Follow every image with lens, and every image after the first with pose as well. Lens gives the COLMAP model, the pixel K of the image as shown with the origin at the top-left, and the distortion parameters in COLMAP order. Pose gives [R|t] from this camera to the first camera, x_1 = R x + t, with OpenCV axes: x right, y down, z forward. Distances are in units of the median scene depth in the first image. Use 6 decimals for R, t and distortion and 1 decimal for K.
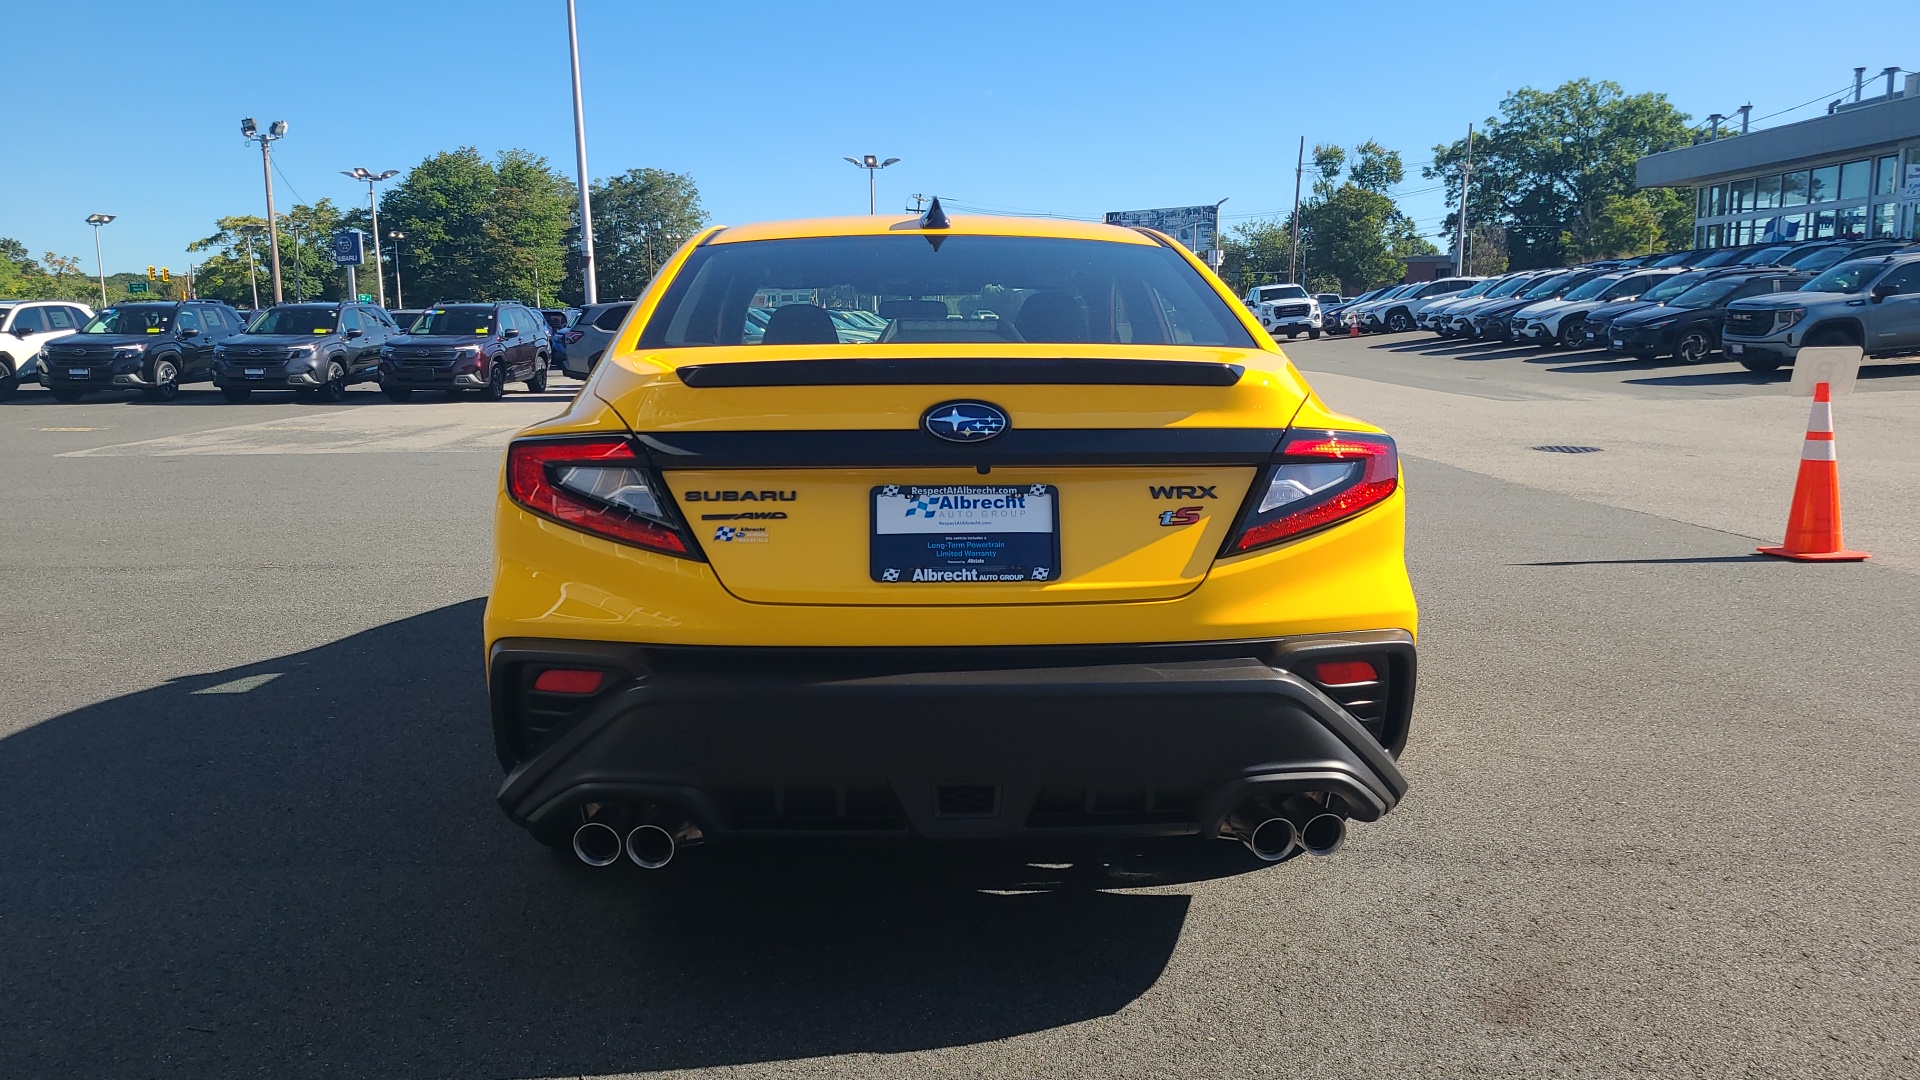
lens RADIAL K [[1402.2, 0, 950.6], [0, 1402.2, 536.8], [0, 0, 1]] dist [0.105974, -0.081553]
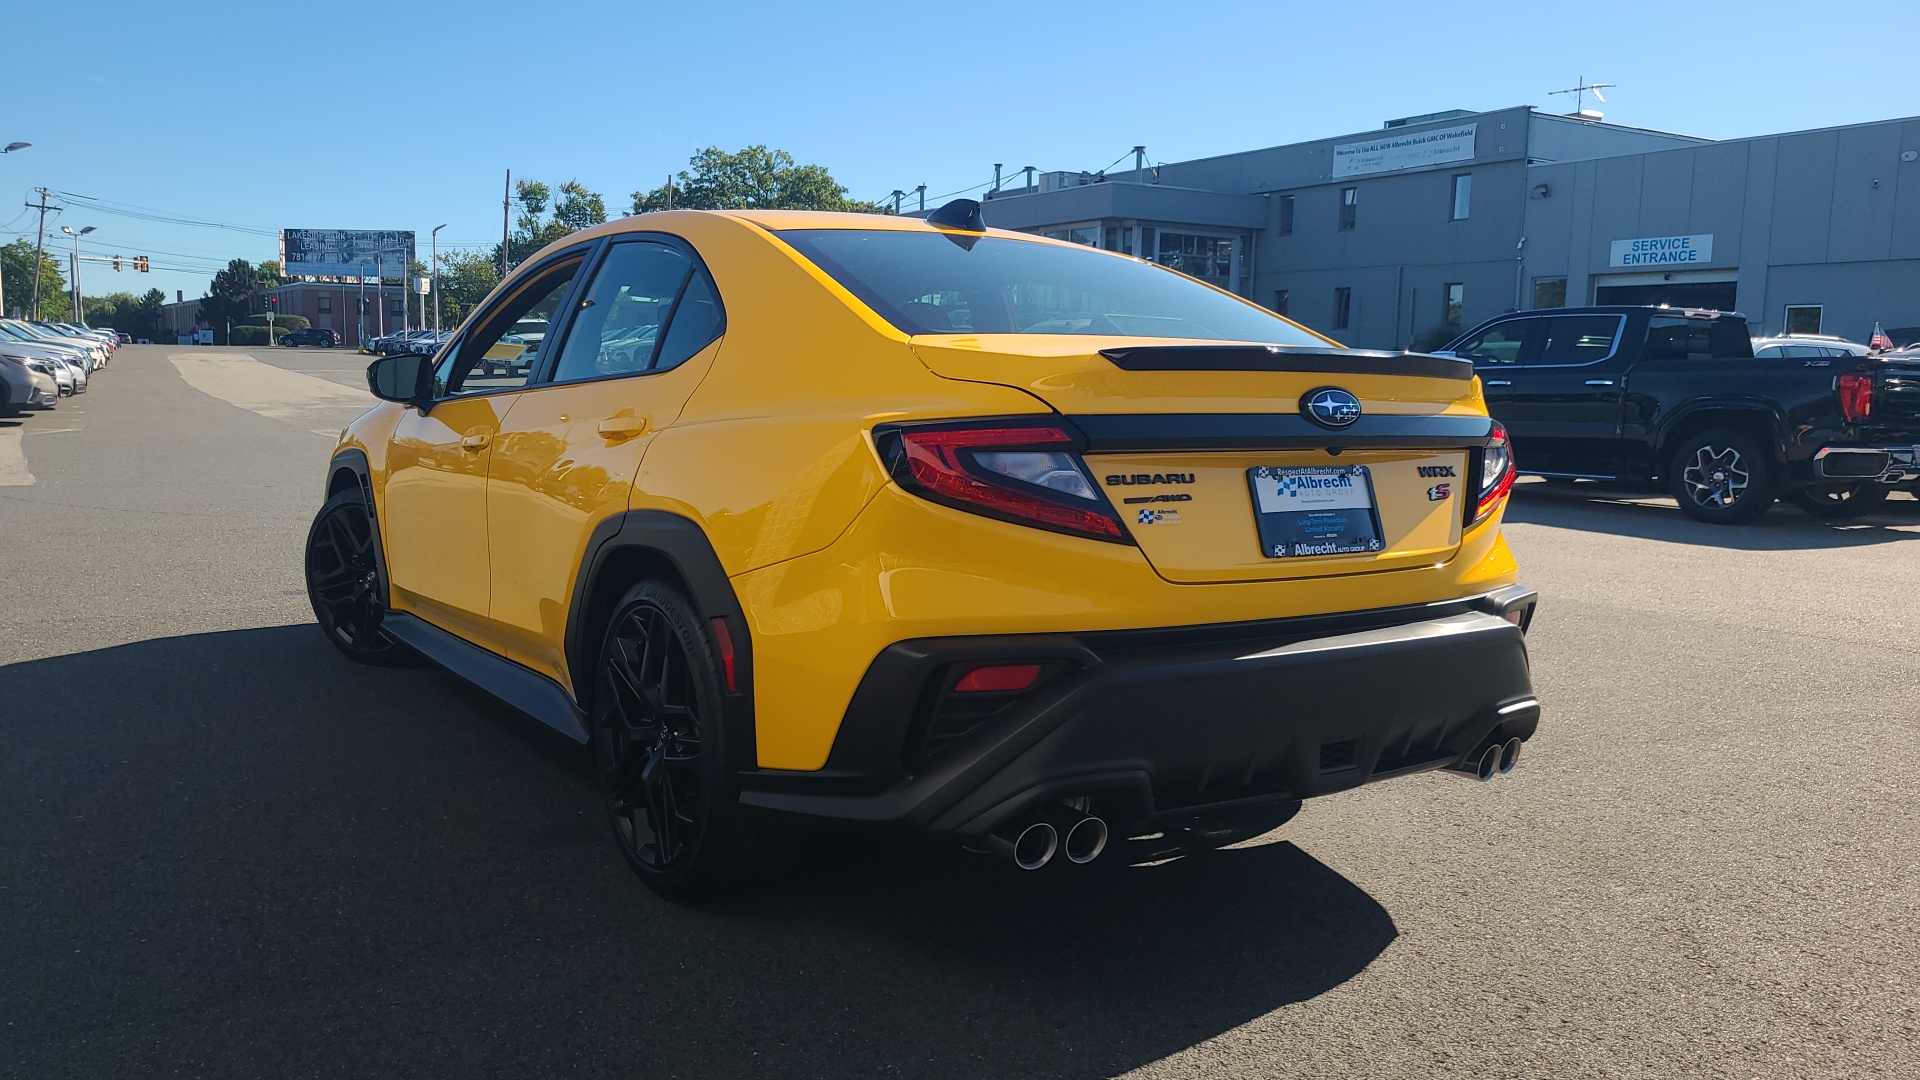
lens RADIAL K [[1434.5, 0, 930.4], [0, 1434.5, 535.8], [0, 0, 1]] dist [0.042592, -0.007770]
pose [[0.862565, -0.033196, 0.504855, -0.793945], [0.047659, 0.998739, -0.015756, 0.019842], [-0.503696, 0.037651, 0.863060, 0.189194]]
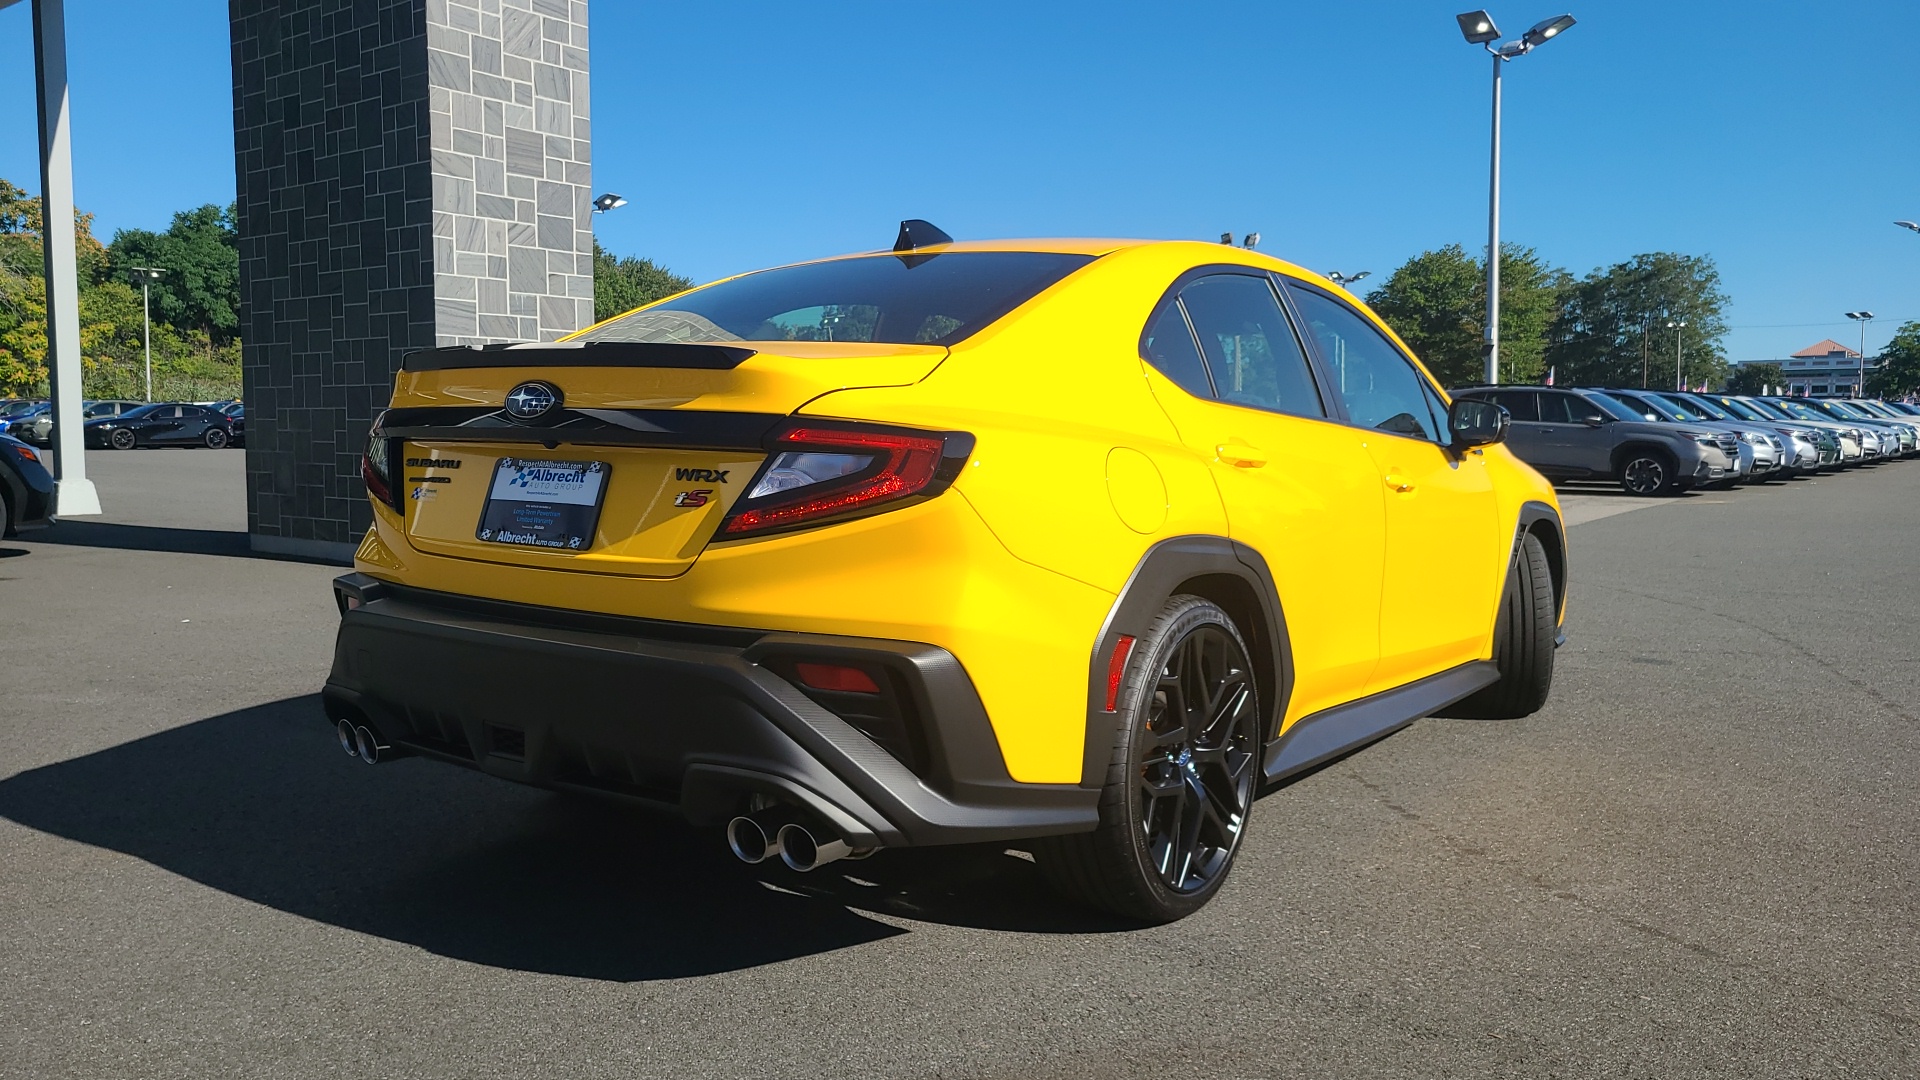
lens RADIAL K [[1448.0, 0, 946.4], [0, 1448.0, 536.9], [0, 0, 1]] dist [0.014503, -0.000652]
pose [[0.778945, 0.061467, -0.624072, 0.950555], [-0.105463, 0.993850, -0.033748, 0.028490], [0.618160, 0.092105, 0.780638, 0.305295]]
